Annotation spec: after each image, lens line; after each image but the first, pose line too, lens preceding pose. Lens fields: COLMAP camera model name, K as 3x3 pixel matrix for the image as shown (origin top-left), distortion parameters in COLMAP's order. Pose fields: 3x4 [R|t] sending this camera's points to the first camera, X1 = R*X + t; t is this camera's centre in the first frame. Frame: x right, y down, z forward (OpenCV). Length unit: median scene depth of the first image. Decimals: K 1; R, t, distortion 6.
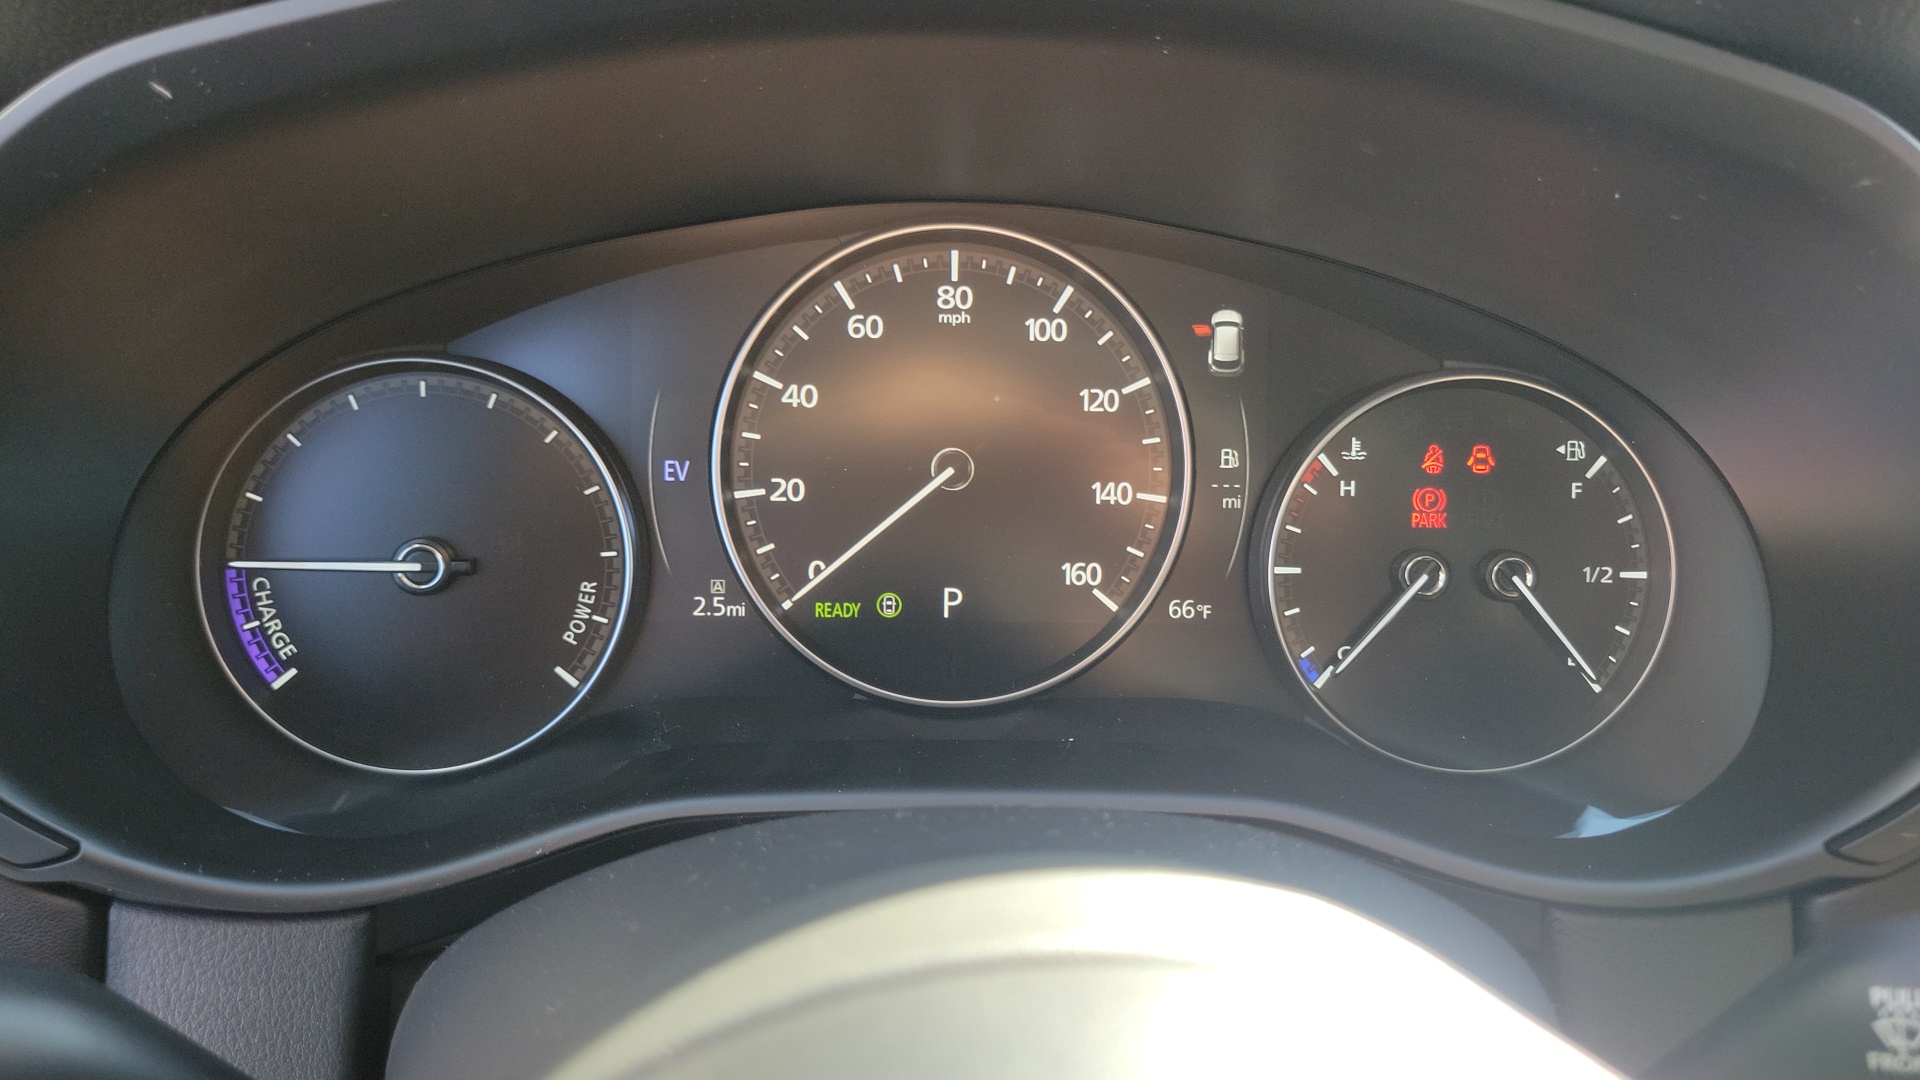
lens RADIAL K [[1464.5, 0, 948.0], [0, 1464.5, 533.0], [0, 0, 1]] dist [0.023079, -0.004350]
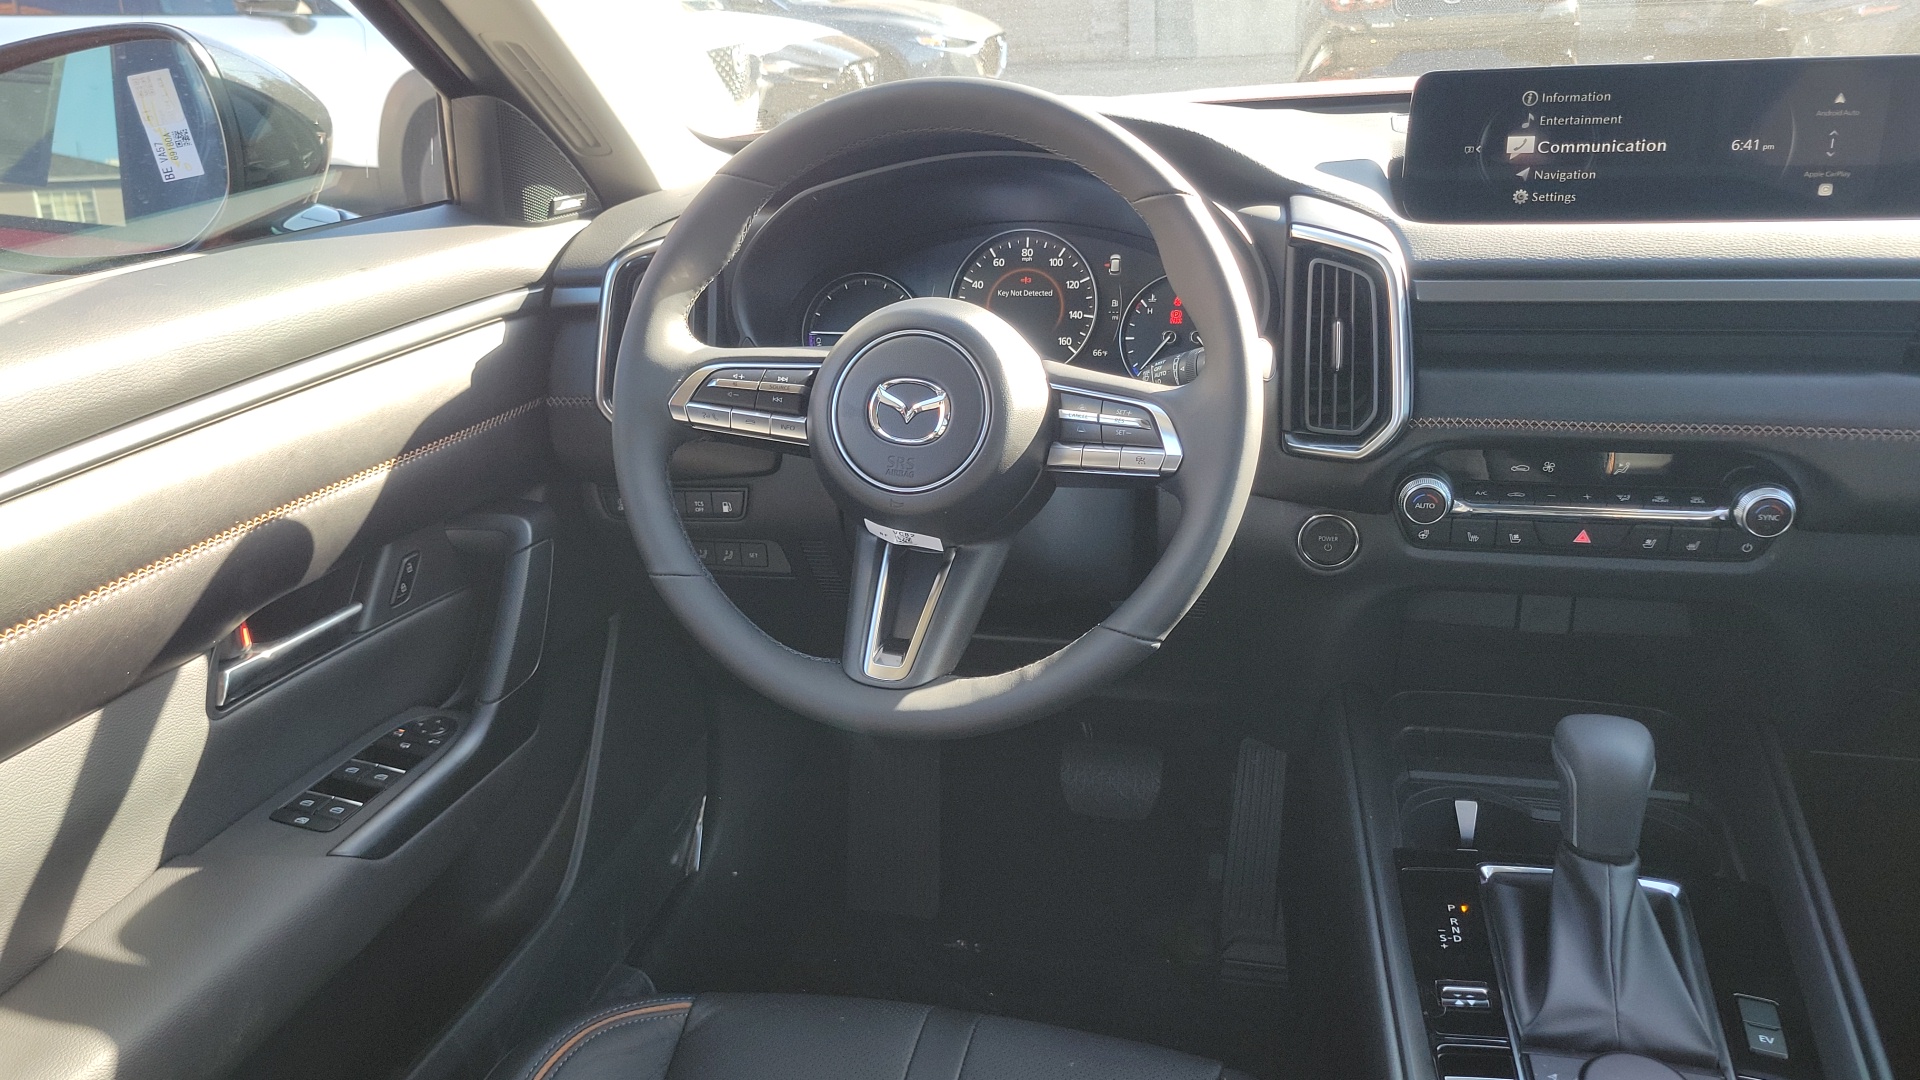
lens RADIAL K [[1442.6, 0, 939.5], [0, 1442.6, 526.9], [0, 0, 1]] dist [0.044843, -0.026512]
pose [[0.953415, 0.028464, -0.300315, 0.767845], [-0.043711, 0.998067, -0.044173, 0.567095], [0.298477, 0.055242, 0.952817, -1.956489]]
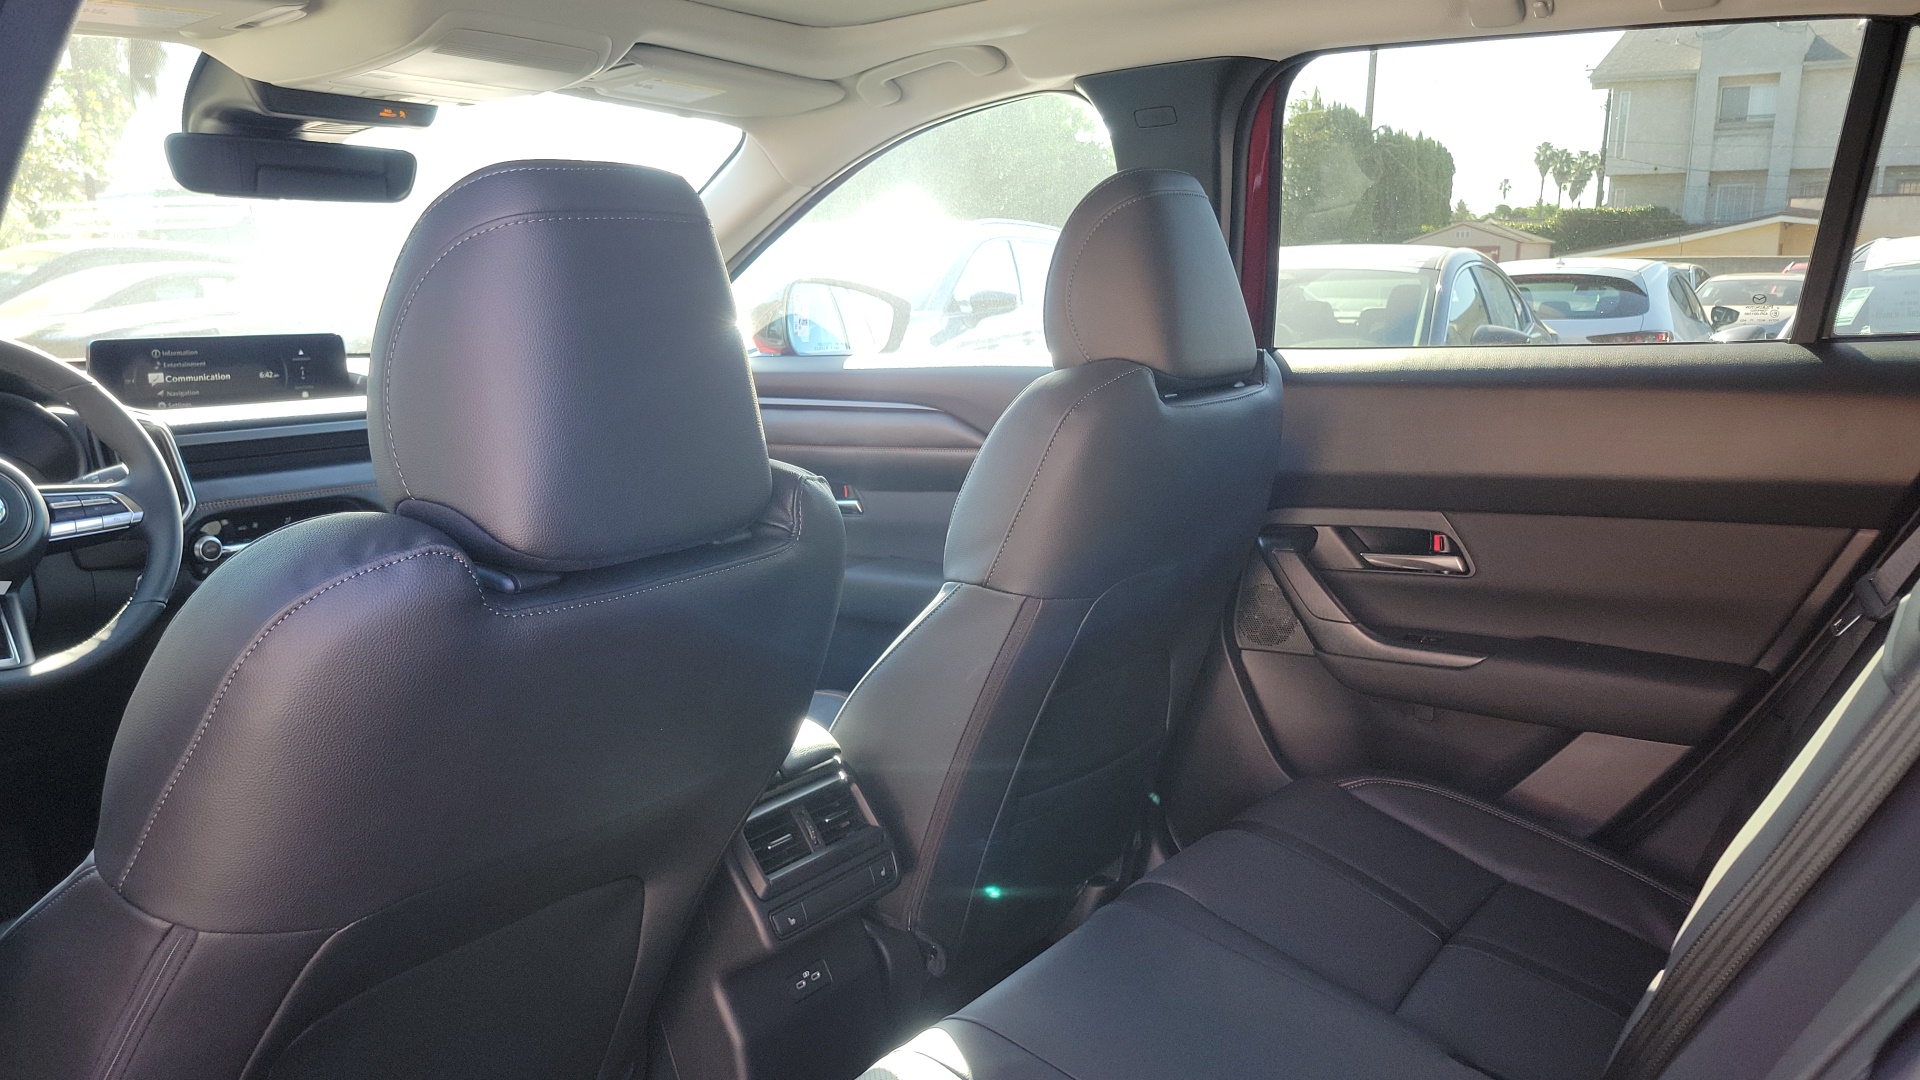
lens RADIAL K [[1442.1, 0, 960.0], [0, 1442.1, 540.0], [0, 0, 1]] dist [0.044696, -0.033721]
pose [[0.610664, -0.174349, 0.772458, -1.362088], [0.339344, 0.938974, -0.056335, 1.443868], [-0.715496, 0.296531, 0.632562, -4.092231]]
